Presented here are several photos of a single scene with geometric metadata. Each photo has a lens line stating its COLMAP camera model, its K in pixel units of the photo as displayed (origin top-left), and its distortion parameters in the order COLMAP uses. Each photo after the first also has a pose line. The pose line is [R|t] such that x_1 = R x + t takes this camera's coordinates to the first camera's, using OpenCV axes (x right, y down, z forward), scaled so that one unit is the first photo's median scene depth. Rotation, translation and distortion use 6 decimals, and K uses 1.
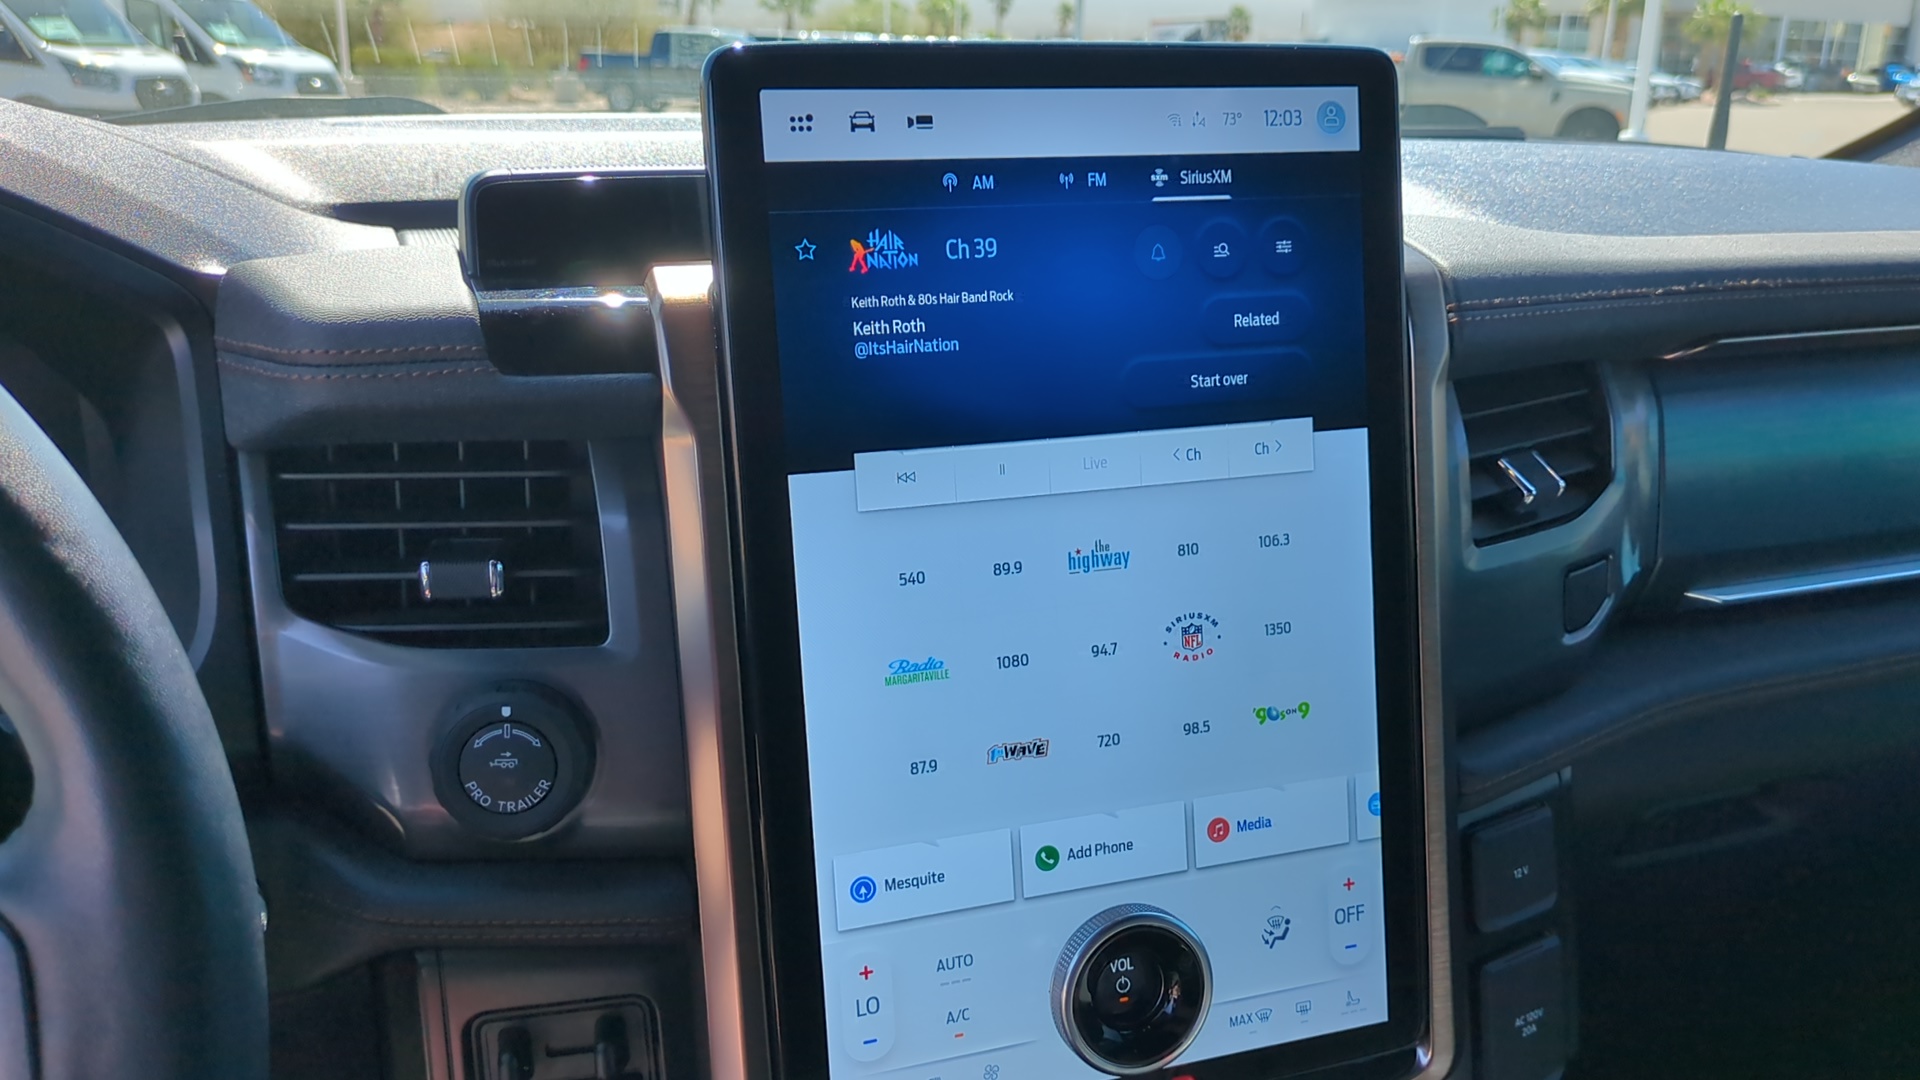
lens RADIAL K [[1646.5, 0, 991.6], [0, 1646.5, 536.0], [0, 0, 1]] dist [0.058804, -0.066549]
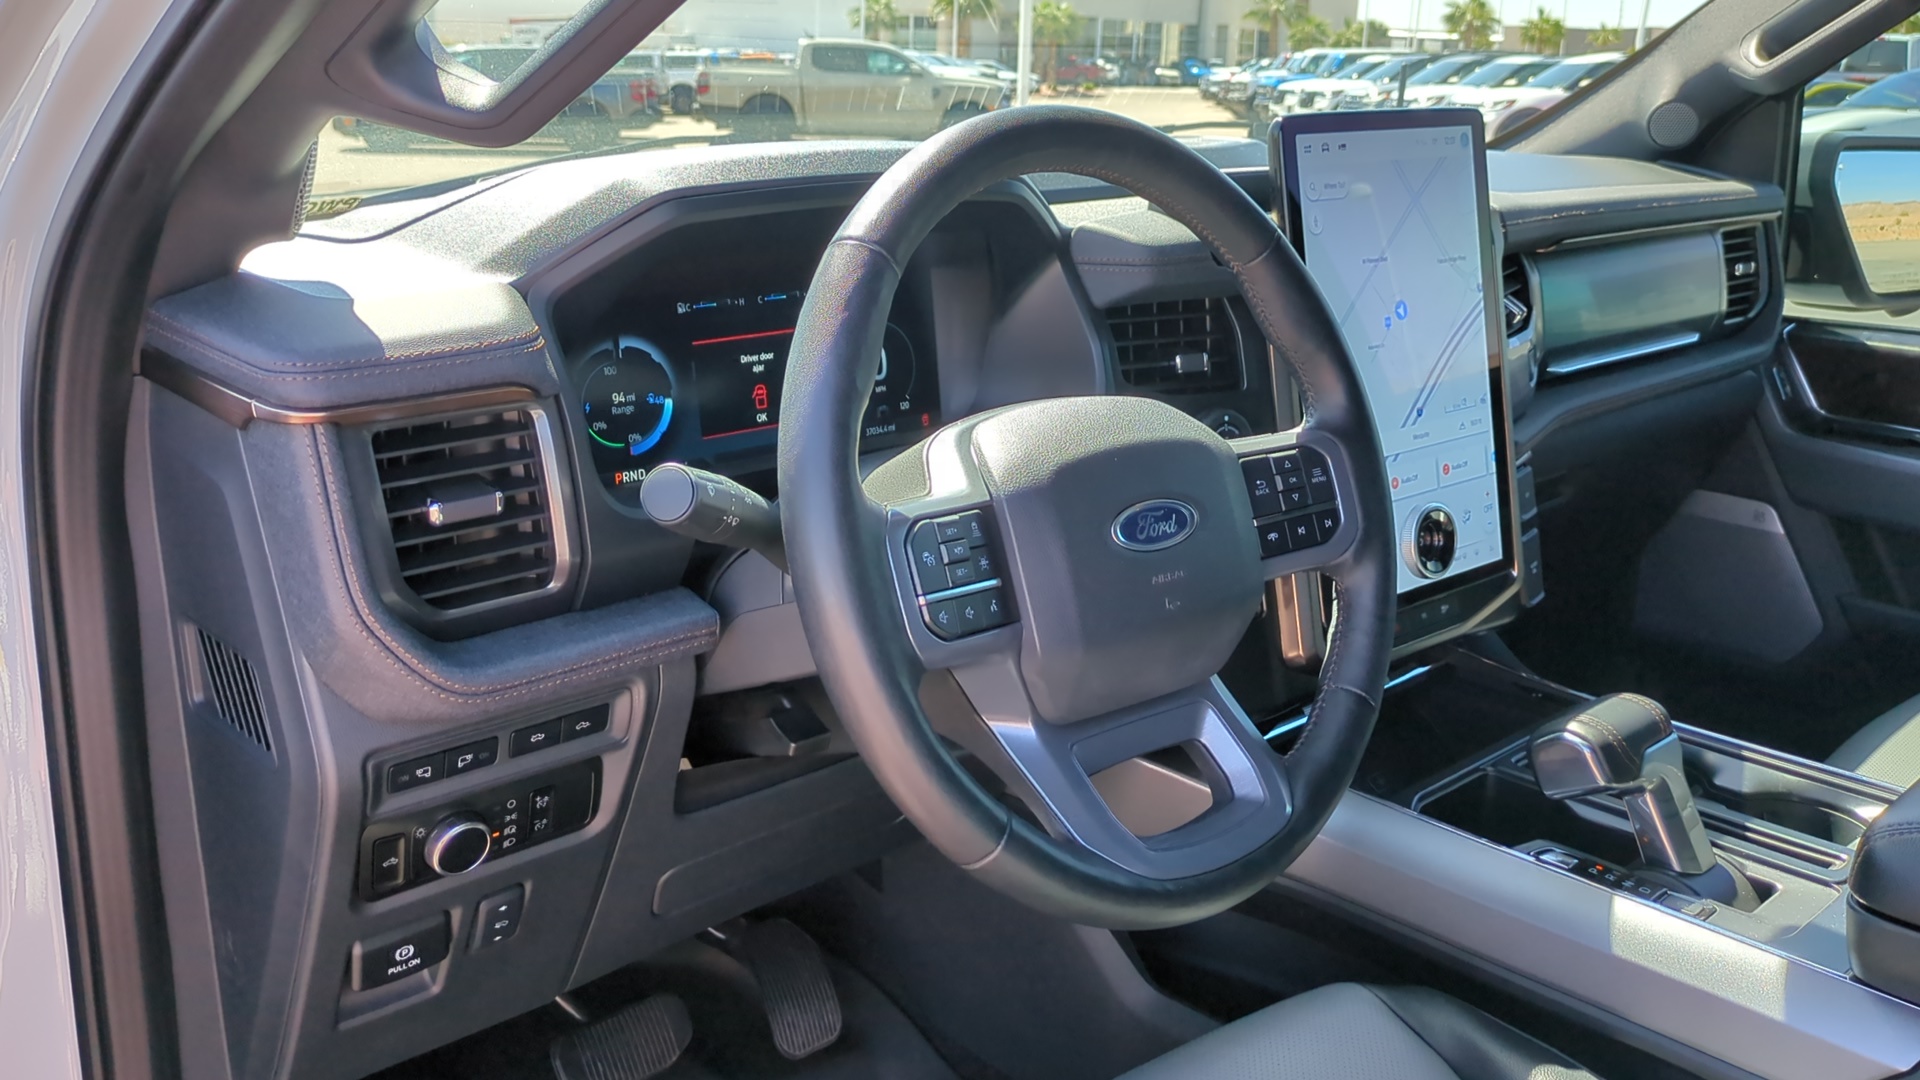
lens RADIAL K [[1646.5, 0, 974.9], [0, 1646.5, 534.3], [0, 0, 1]] dist [0.058804, -0.066549]
pose [[0.936463, -0.103401, 0.335179, -1.143261], [0.102897, 0.994504, 0.019314, 0.152740], [-0.335334, 0.016402, 0.941956, -0.810887]]
